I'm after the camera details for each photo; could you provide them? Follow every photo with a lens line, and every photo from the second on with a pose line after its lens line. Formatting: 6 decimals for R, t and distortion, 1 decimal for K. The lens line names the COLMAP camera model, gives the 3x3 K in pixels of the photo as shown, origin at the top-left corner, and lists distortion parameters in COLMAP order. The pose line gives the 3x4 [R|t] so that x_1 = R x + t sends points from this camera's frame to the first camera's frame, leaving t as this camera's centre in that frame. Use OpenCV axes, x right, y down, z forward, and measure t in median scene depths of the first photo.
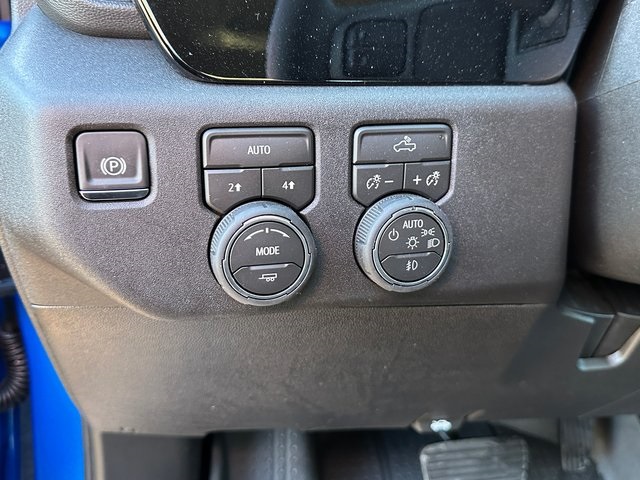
lens RADIAL K [[705.8, 0, 319.9], [0, 705.8, 242.1], [0, 0, 1]] dist [0.018951, 0.000000]
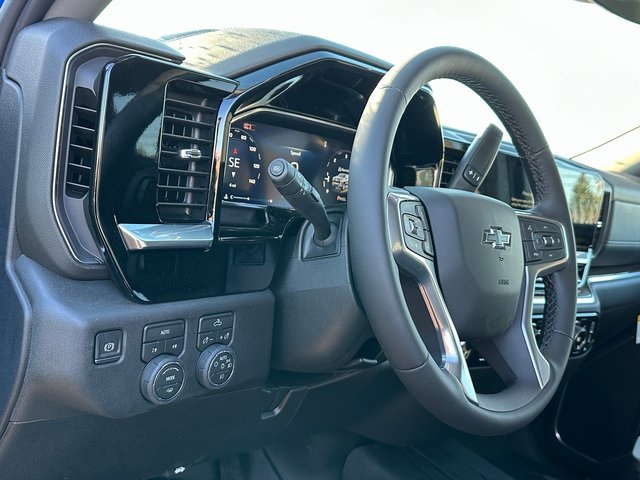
lens RADIAL K [[606.0, 0, 318.7], [0, 606.0, 241.5], [0, 0, 1]] dist [0.018267, 0.000000]
pose [[0.812357, 0.008562, 0.583097, -0.747525], [0.081624, 0.988380, -0.128230, -0.118592], [-0.577419, 0.151763, 0.802219, -0.784465]]
